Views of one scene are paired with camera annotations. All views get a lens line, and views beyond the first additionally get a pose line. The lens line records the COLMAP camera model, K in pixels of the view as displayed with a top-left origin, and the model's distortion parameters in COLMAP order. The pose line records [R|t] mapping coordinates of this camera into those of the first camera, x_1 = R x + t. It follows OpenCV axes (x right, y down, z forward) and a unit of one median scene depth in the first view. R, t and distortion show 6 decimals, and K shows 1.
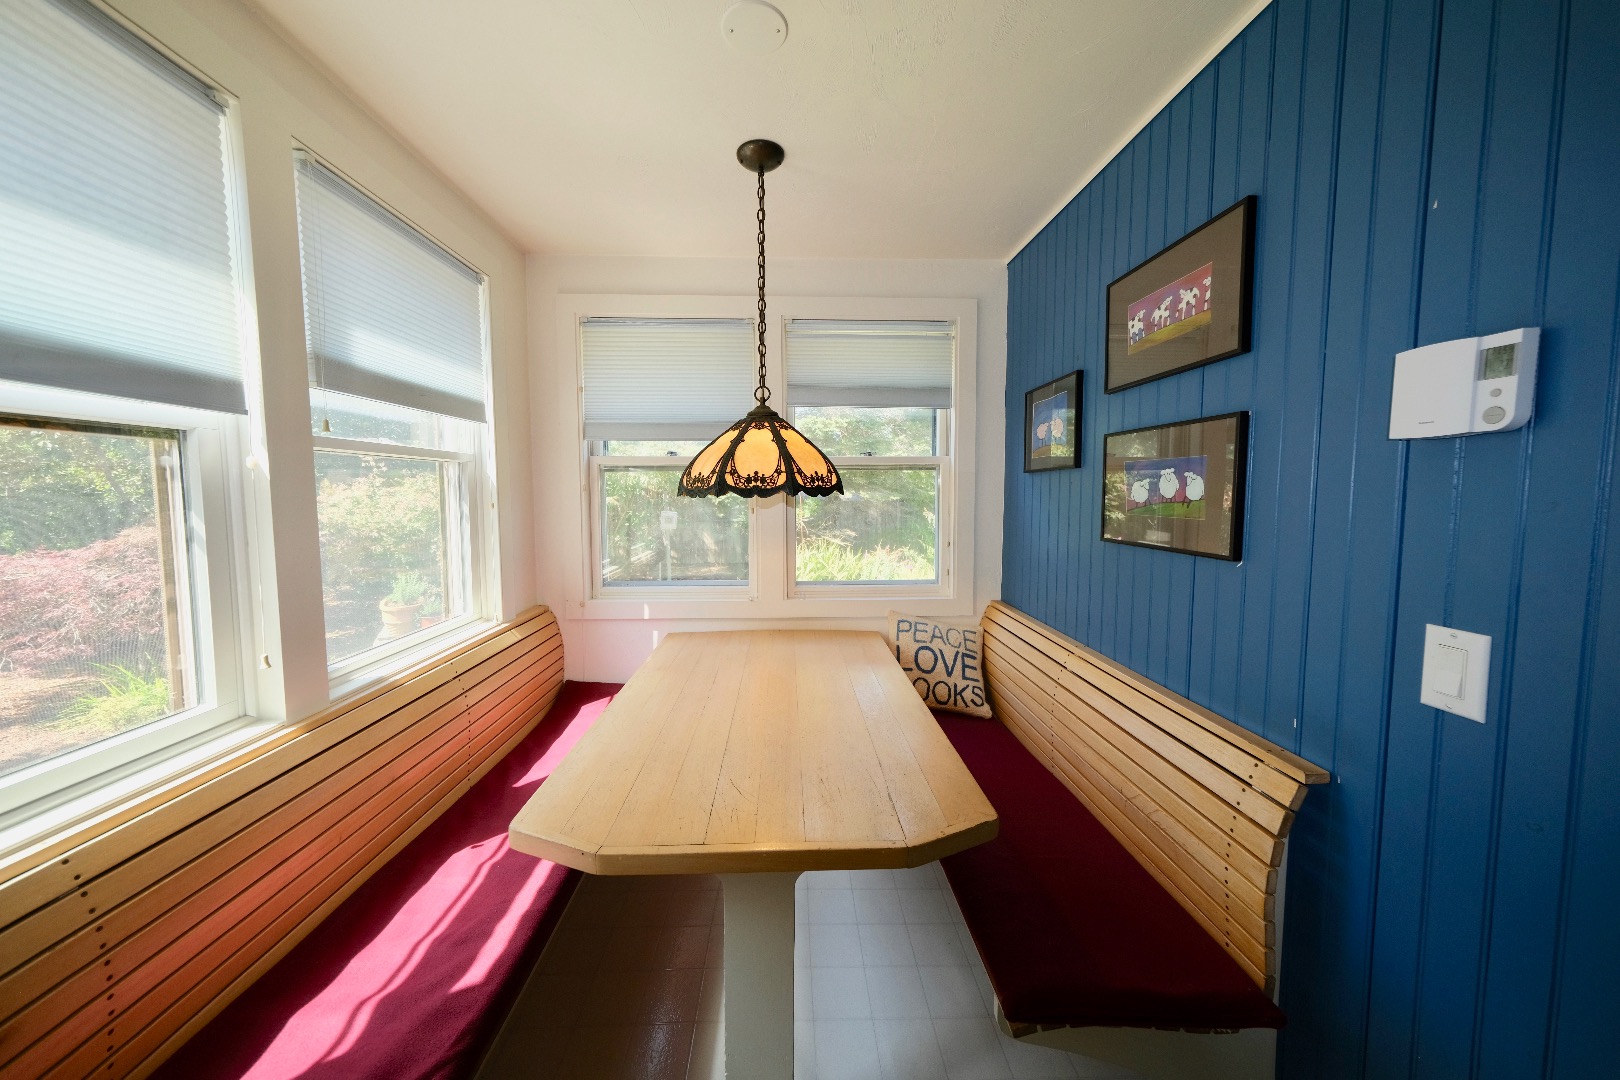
lens RADIAL K [[554.3, 0, 808.7], [0, 554.3, 534.5], [0, 0, 1]] dist [0.008743, 0.000108]
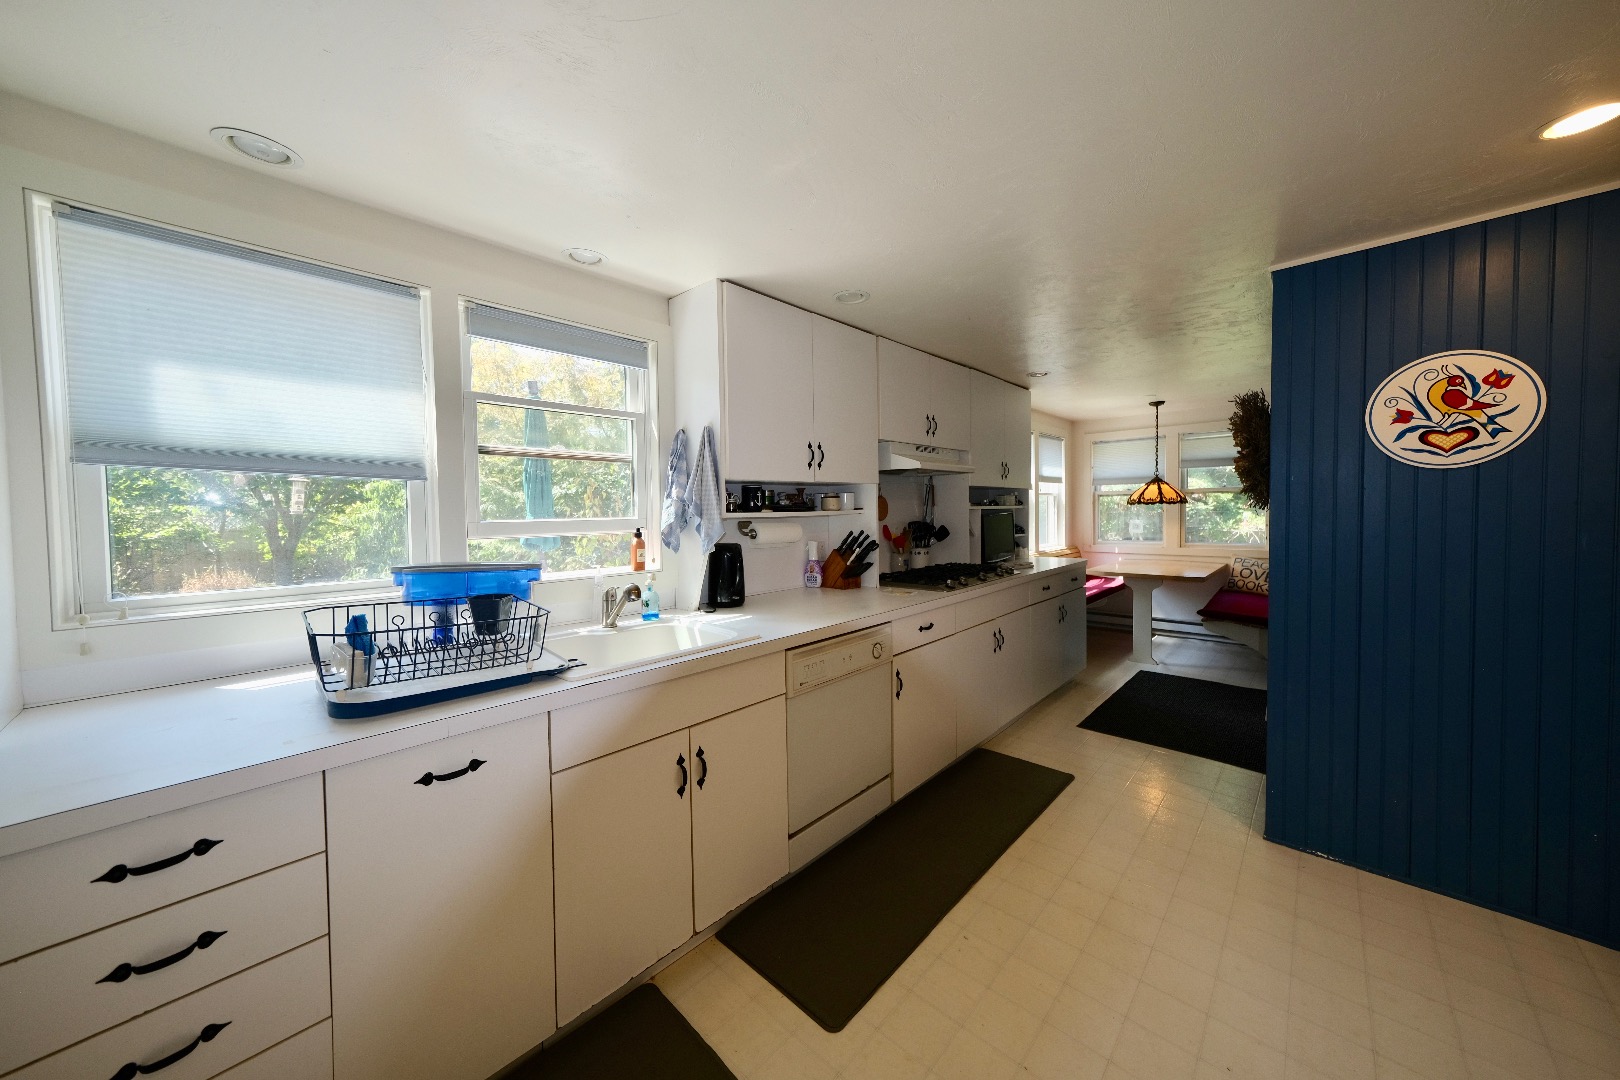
lens RADIAL K [[554.3, 0, 808.1], [0, 554.3, 532.4], [0, 0, 1]] dist [0.008743, 0.000108]
pose [[0.699179, 0.016662, -0.714752, 0.802106], [-0.037070, 0.999229, -0.012968, 0.205356], [0.713985, 0.035563, 0.699258, -2.640754]]
